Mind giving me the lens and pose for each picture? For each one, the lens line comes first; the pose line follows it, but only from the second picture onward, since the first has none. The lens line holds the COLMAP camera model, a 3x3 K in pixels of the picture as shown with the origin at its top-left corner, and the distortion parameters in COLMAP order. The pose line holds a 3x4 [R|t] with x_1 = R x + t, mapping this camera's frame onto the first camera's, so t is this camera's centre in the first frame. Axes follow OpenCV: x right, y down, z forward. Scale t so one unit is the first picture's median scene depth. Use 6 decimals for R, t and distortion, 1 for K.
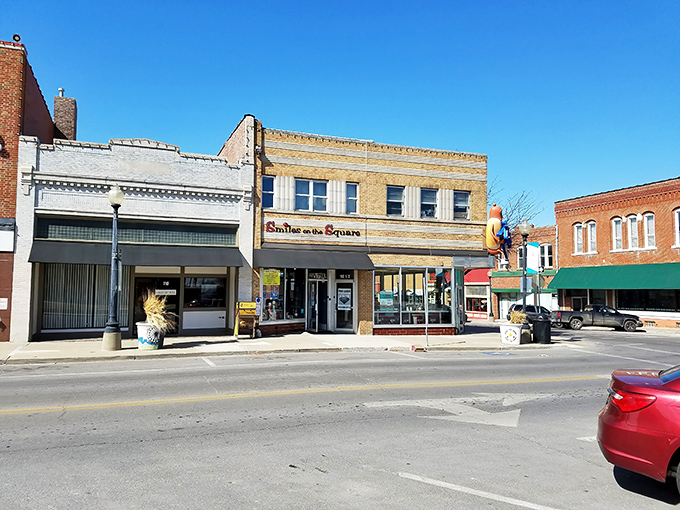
lens RADIAL K [[568.2, 0, 340.0], [0, 568.2, 255.0], [0, 0, 1]] dist [0.109176, 0.002064]
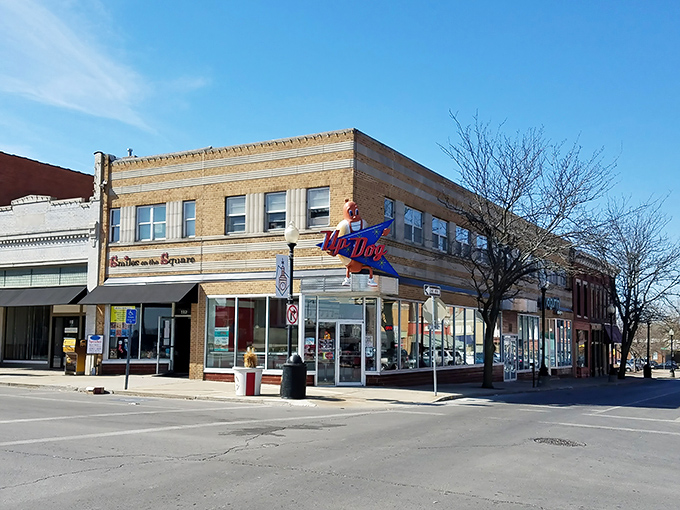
lens RADIAL K [[869.3, 0, 340.0], [0, 869.3, 255.0], [0, 0, 1]] dist [0.006905, -0.000214]
pose [[0.599182, -0.079010, -0.796705, 1.256154], [0.049770, 0.996870, -0.061430, 0.047792], [0.799064, -0.002844, 0.601239, 0.414124]]
